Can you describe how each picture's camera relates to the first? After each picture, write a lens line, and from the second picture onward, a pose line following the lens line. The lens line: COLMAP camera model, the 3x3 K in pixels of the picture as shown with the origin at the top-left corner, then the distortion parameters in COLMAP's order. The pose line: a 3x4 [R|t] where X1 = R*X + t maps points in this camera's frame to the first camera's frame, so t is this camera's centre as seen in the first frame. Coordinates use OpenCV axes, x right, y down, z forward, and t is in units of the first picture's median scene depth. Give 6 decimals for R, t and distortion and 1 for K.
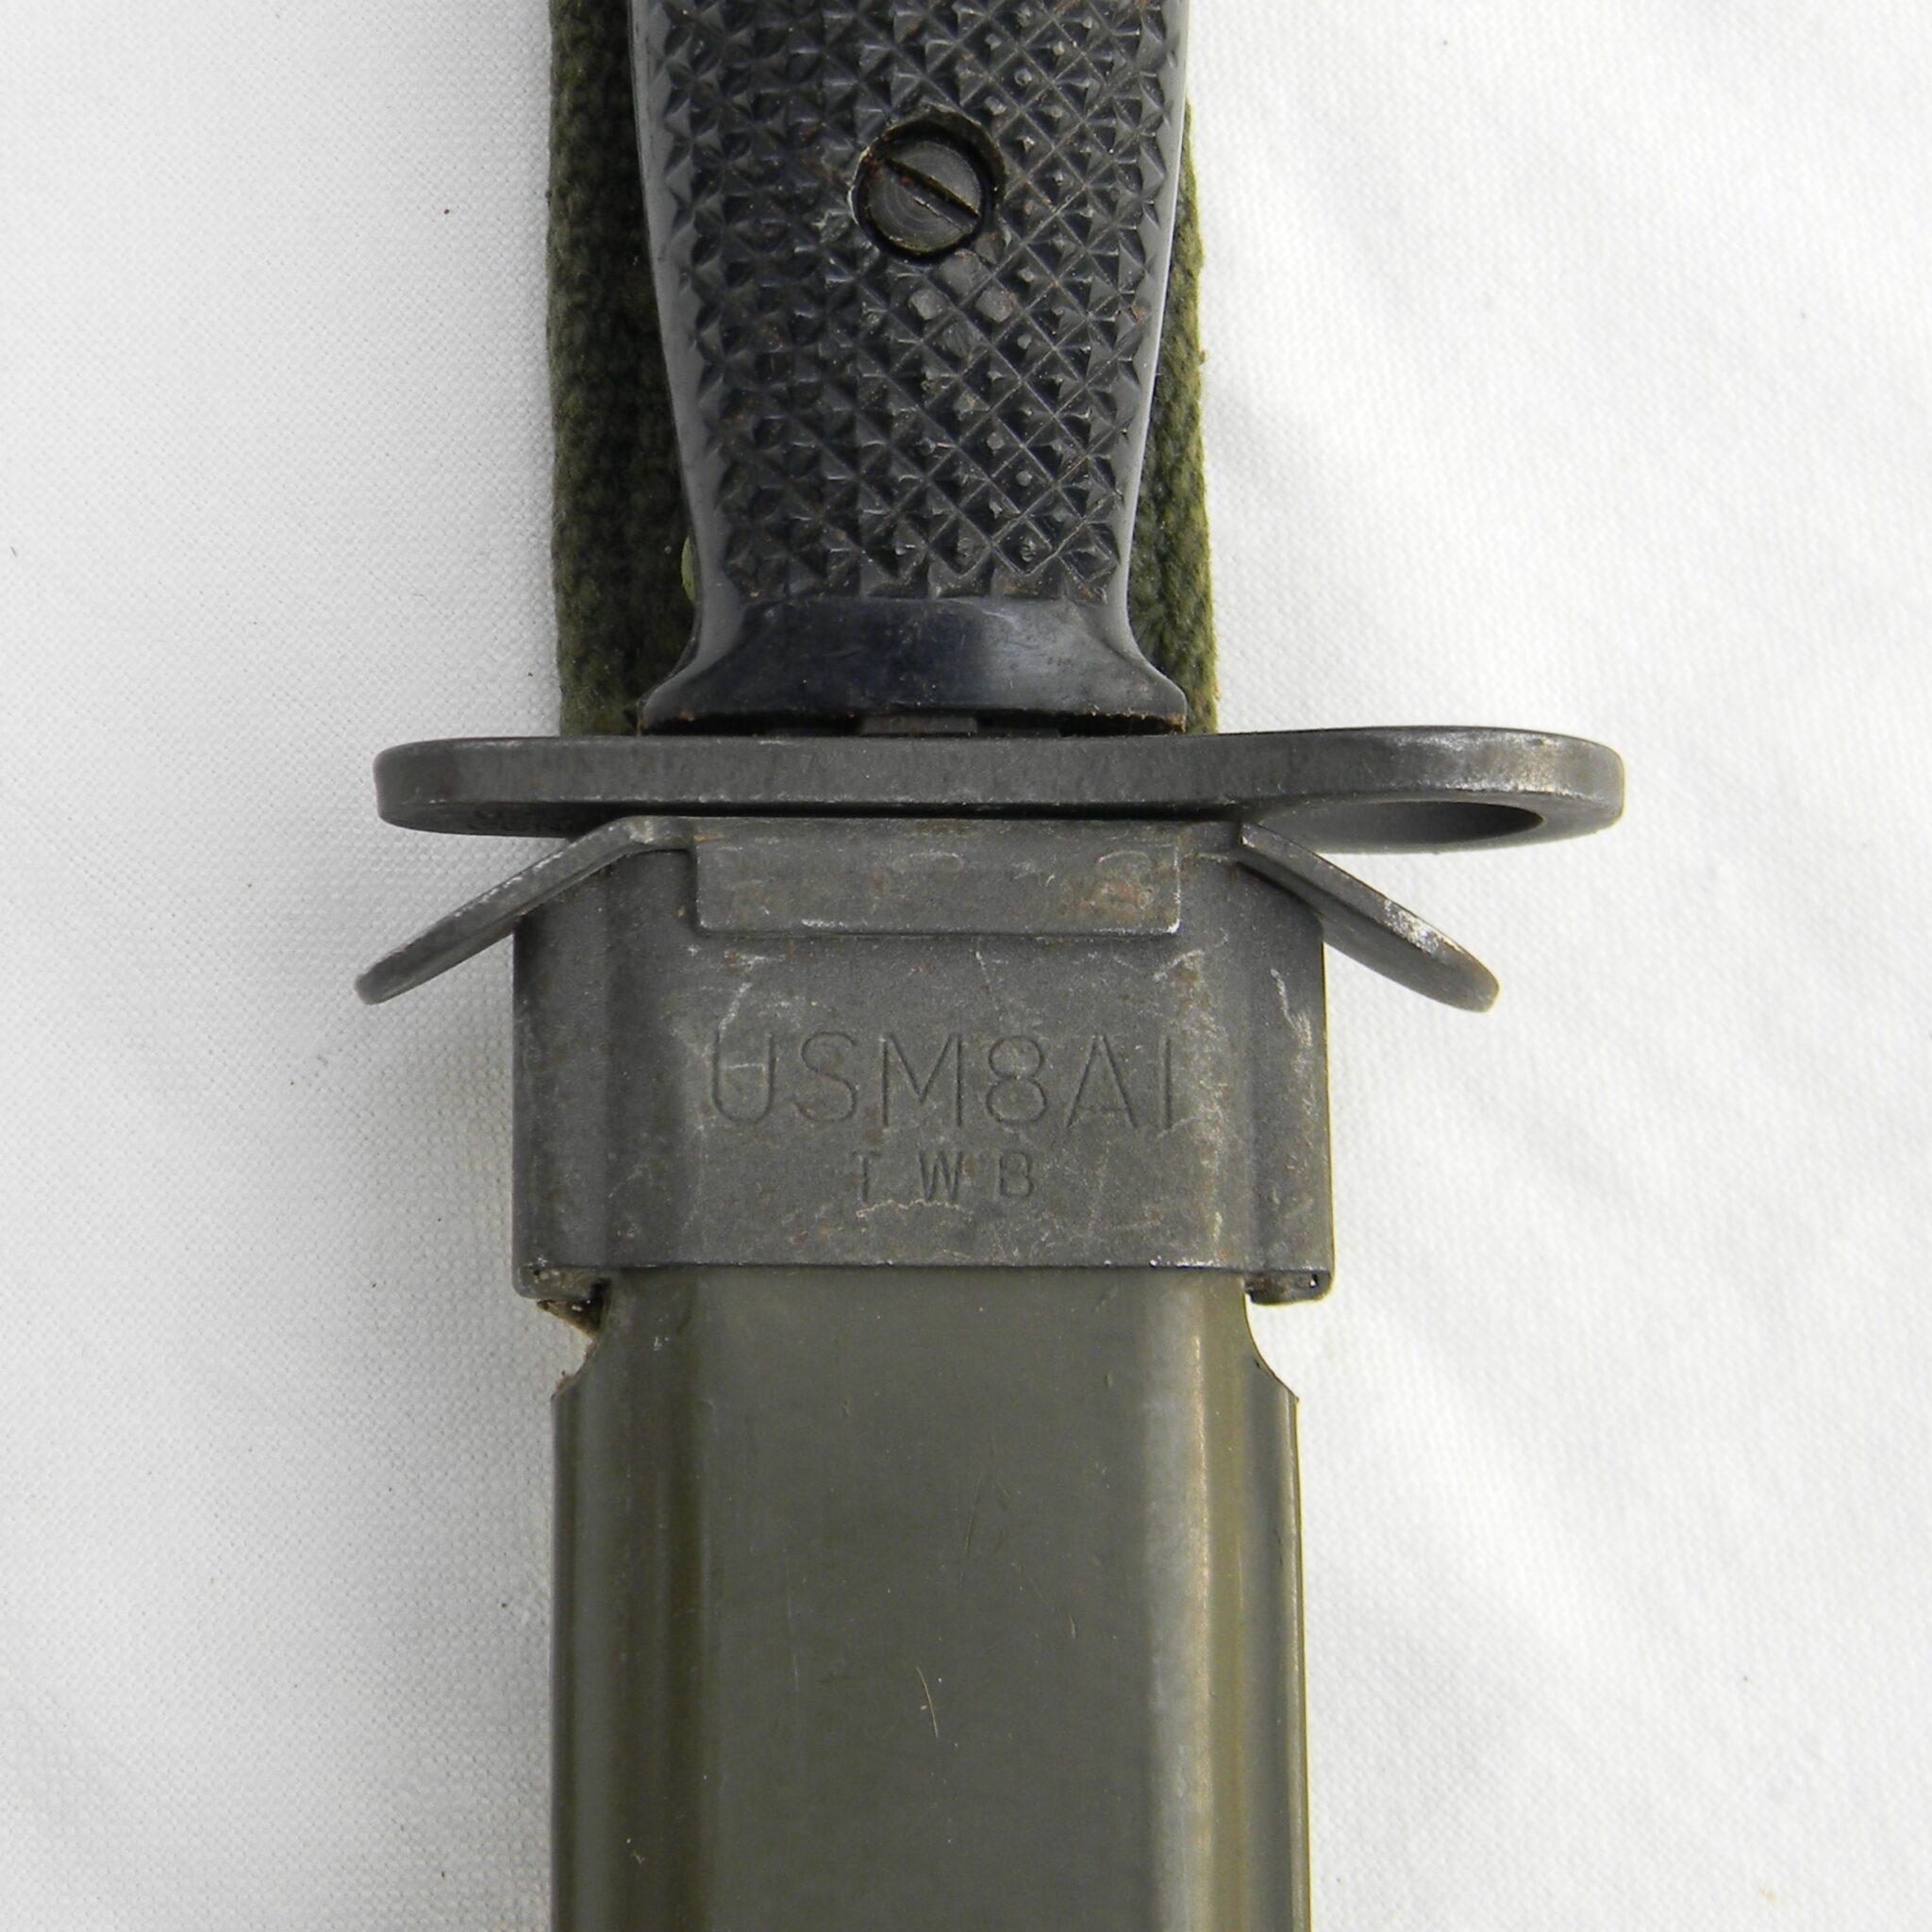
lens RADIAL K [[7234.5, 0, 967.8], [0, 7234.5, 965.5], [0, 0, 1]] dist [-0.428779, 0.000000]
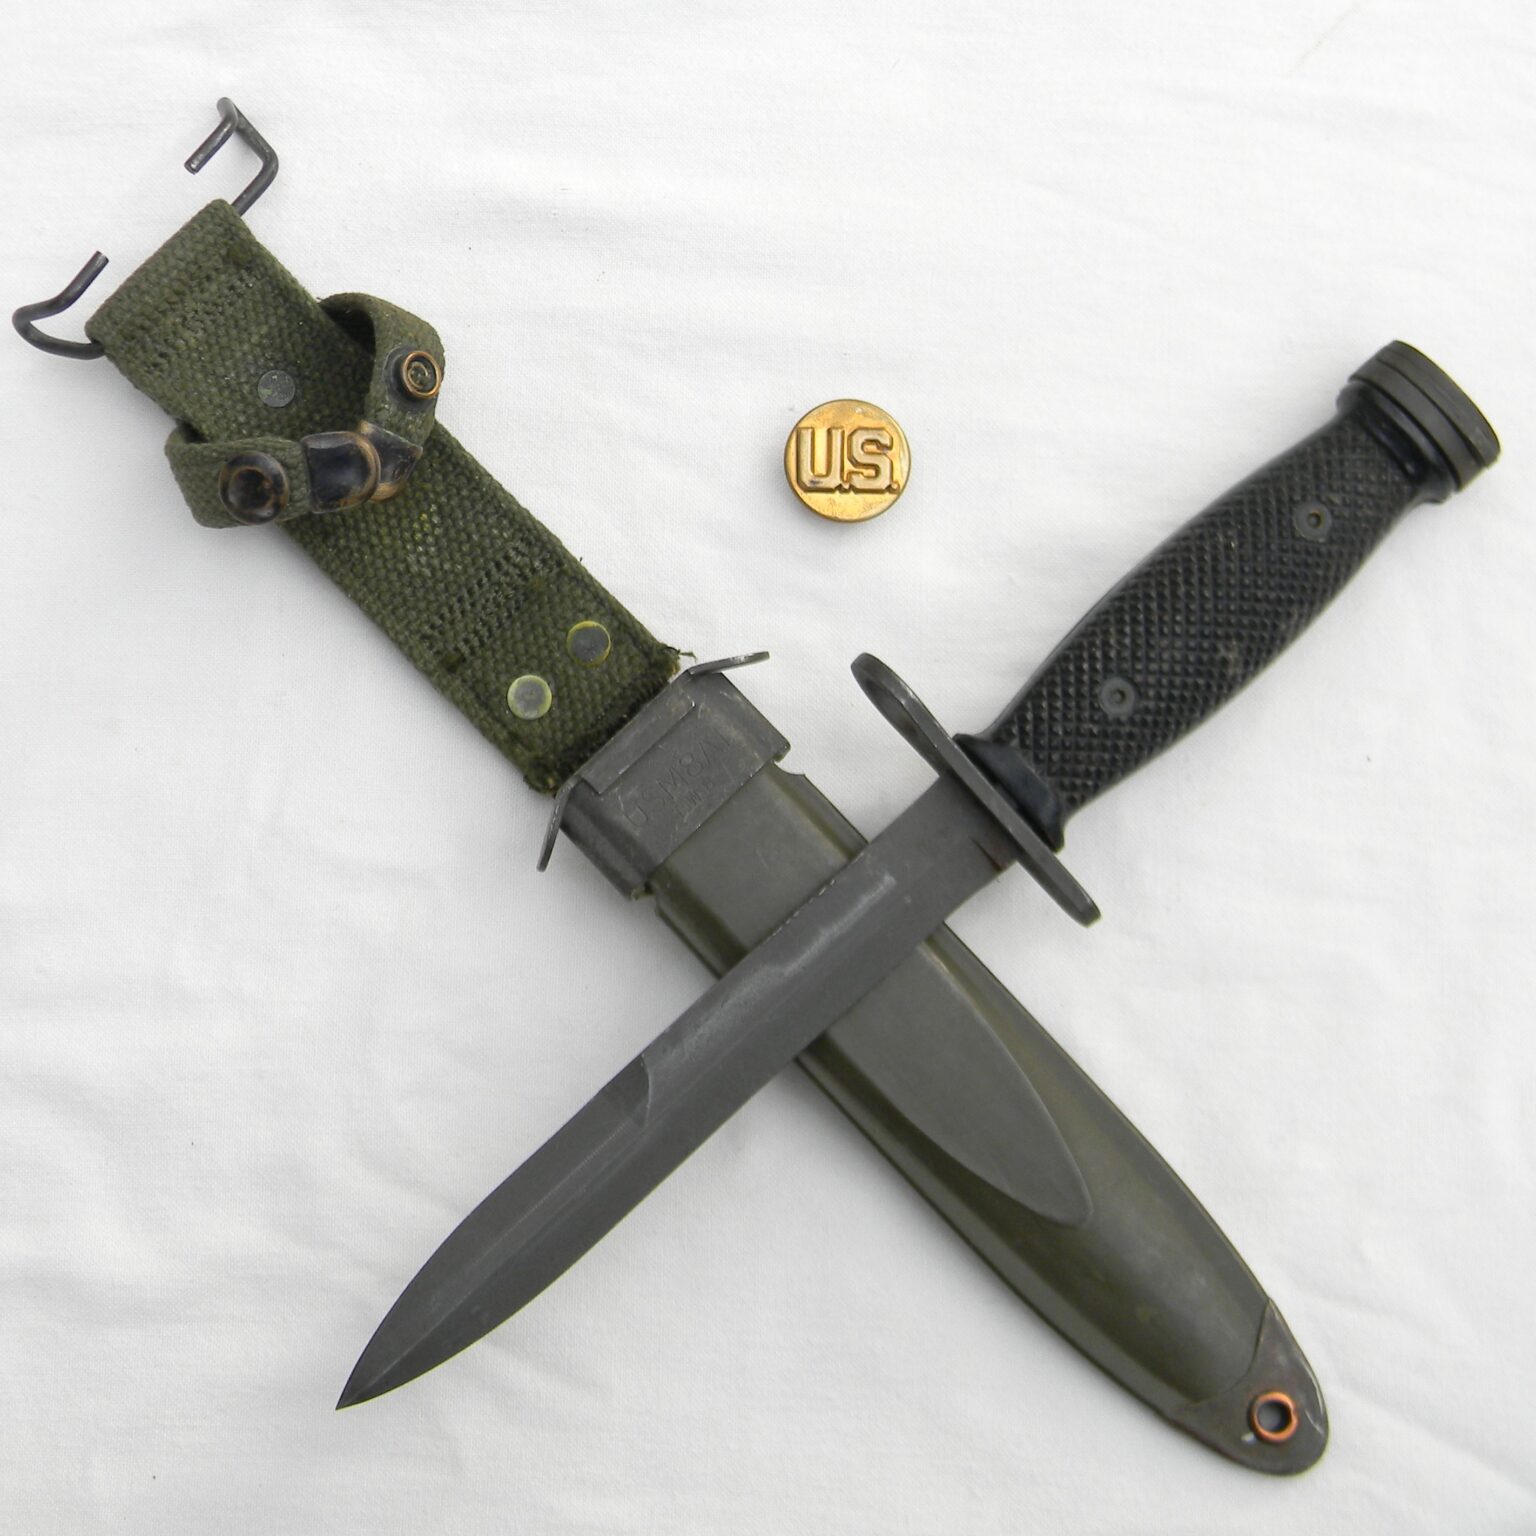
lens RADIAL K [[5751.6, 0, 768.7], [0, 5751.6, 768.3], [0, 0, 1]] dist [-0.428779, 0.000000]
pose [[0.735082, -0.677967, -0.003878, 0.045383], [0.672835, 0.728791, 0.127108, -0.323799], [-0.083349, -0.096044, 0.991881, -1.875680]]
